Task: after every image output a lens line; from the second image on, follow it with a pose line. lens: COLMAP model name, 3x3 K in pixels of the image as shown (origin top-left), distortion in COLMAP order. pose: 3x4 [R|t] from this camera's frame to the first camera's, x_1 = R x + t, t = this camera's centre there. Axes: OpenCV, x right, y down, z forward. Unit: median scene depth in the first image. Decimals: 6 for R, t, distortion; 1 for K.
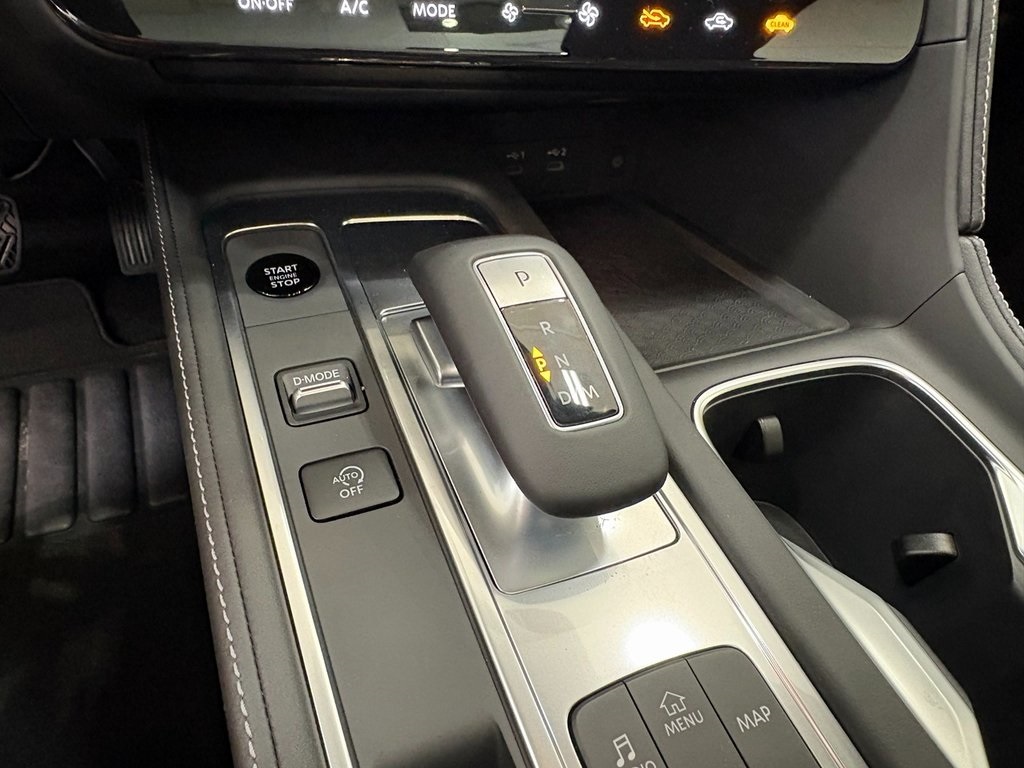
lens RADIAL K [[669.6, 0, 461.1], [0, 669.6, 380.6], [0, 0, 1]] dist [-0.005468, 0.008279]
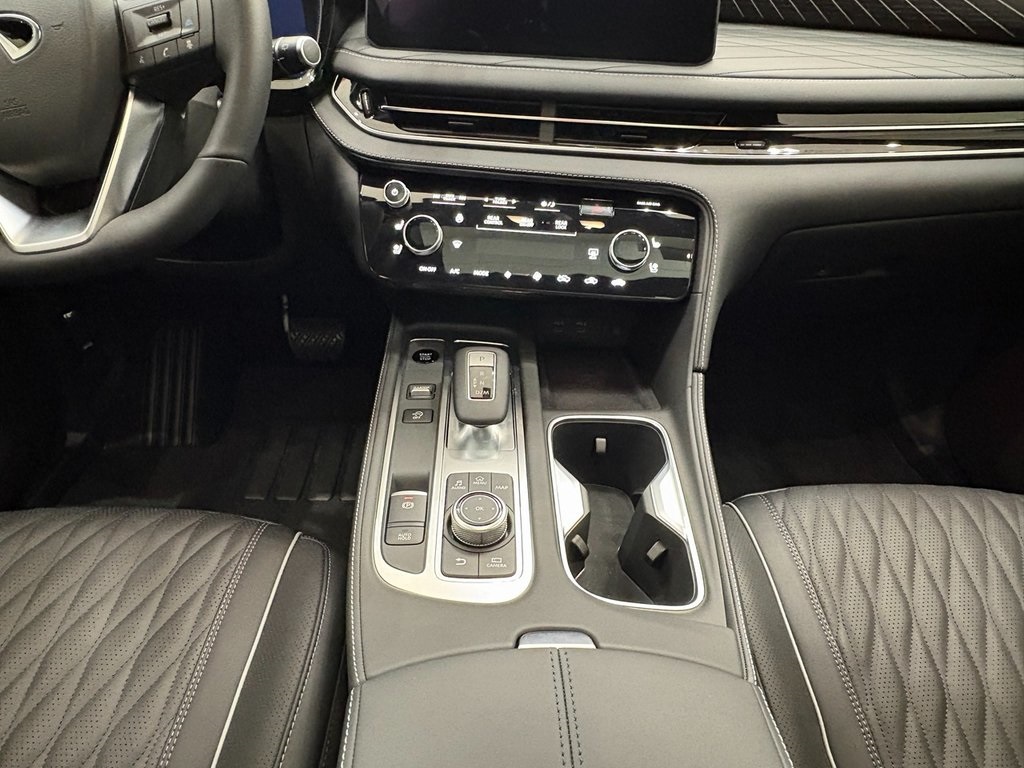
lens RADIAL K [[669.6, 0, 502.2], [0, 669.6, 384.5], [0, 0, 1]] dist [-0.005468, 0.008279]
pose [[0.937919, 0.122126, -0.324645, 0.894811], [-0.190011, 0.963937, -0.186336, 0.387408], [0.290181, 0.236454, 0.927300, -1.350505]]
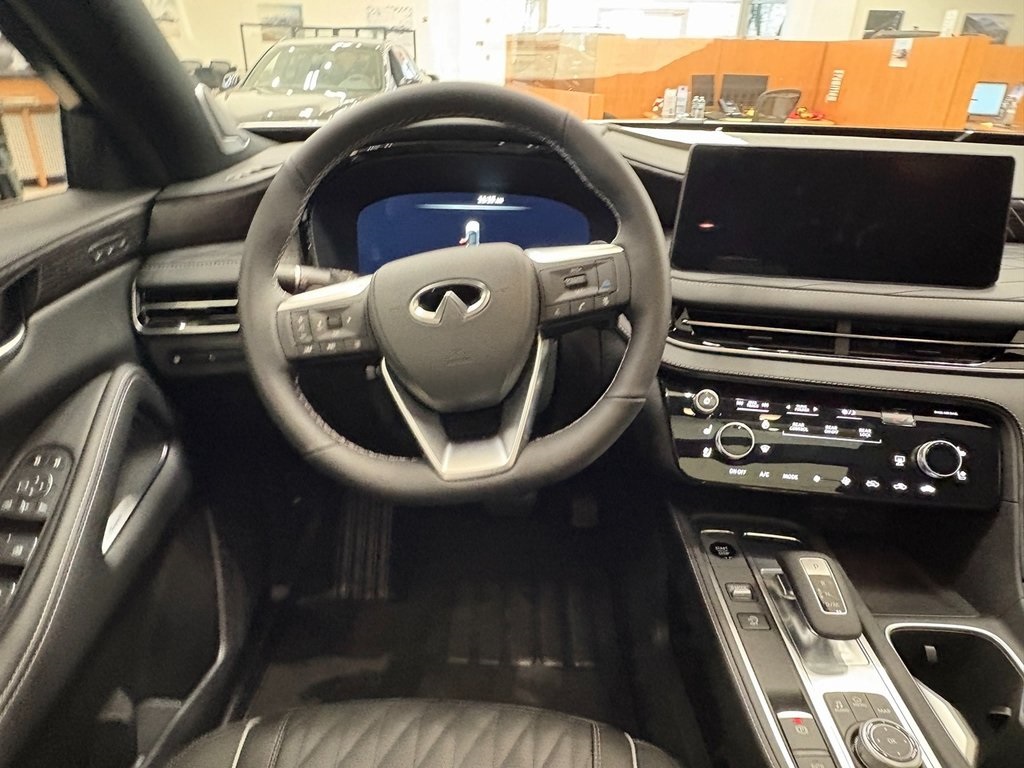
lens RADIAL K [[669.6, 0, 497.0], [0, 669.6, 379.9], [0, 0, 1]] dist [-0.005468, 0.008279]
pose [[0.920137, 0.074151, -0.384511, -0.111503], [-0.213323, 0.918339, -0.333387, 0.316337], [0.328390, 0.388787, 0.860816, -1.962925]]
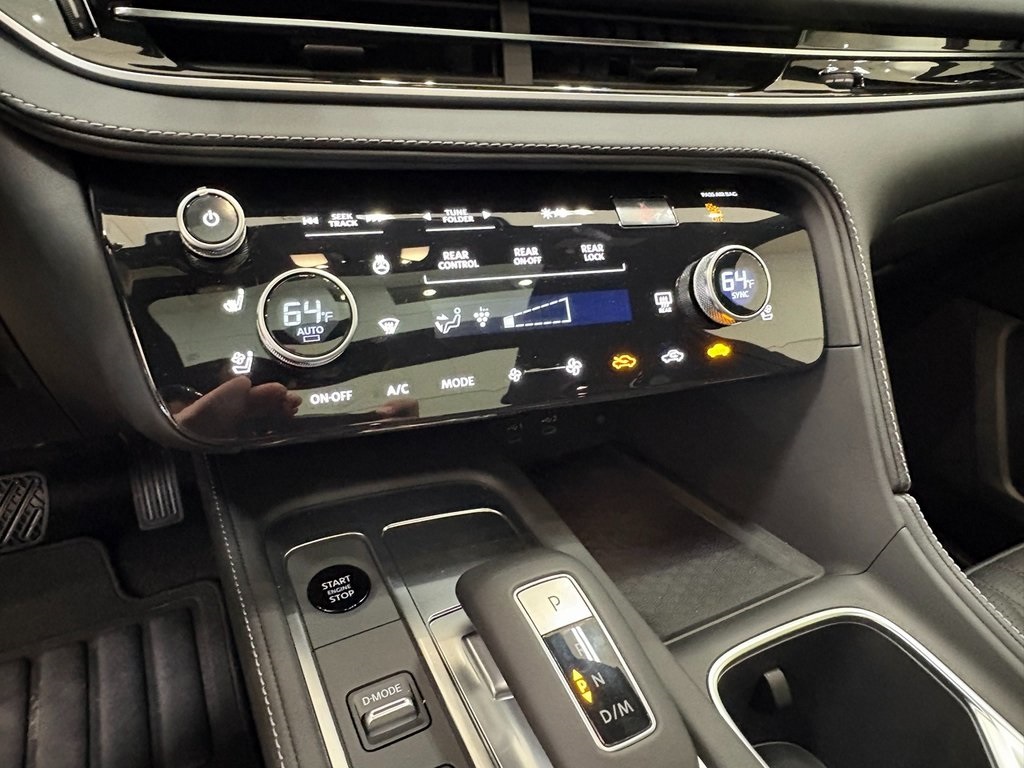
lens RADIAL K [[669.6, 0, 475.6], [0, 669.6, 382.2], [0, 0, 1]] dist [-0.005468, 0.008279]
pose [[0.994919, -0.085710, 0.052817, -0.061603], [0.096260, 0.963539, -0.249654, -0.187611], [-0.029493, 0.253470, 0.966894, -0.210965]]
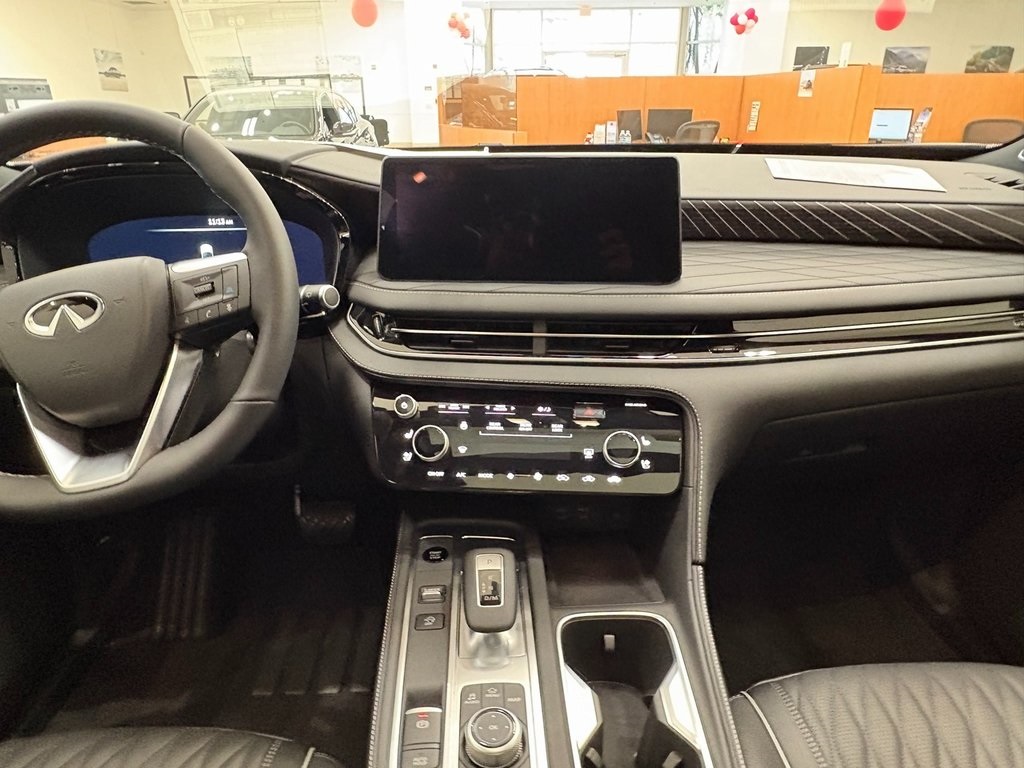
lens RADIAL K [[669.6, 0, 503.2], [0, 669.6, 378.2], [0, 0, 1]] dist [-0.005468, 0.008279]
pose [[0.939039, 0.004887, -0.343775, 0.944982], [-0.148786, 0.907196, -0.393521, 0.227900], [0.309948, 0.420680, 0.852620, -1.582029]]
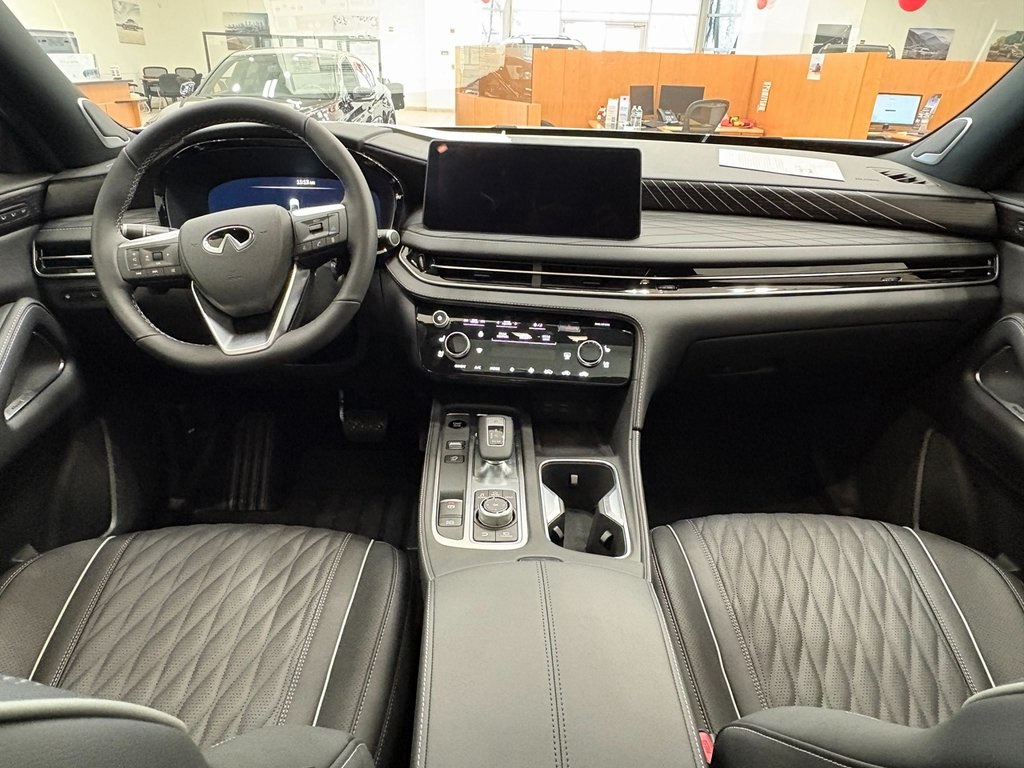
lens RADIAL K [[669.6, 0, 502.9], [0, 669.6, 381.3], [0, 0, 1]] dist [-0.005468, 0.008279]
pose [[0.935421, 0.059568, -0.348481, 1.346777], [-0.188595, 0.917814, -0.349356, 0.937004], [0.299030, 0.392517, 0.869776, -2.458080]]
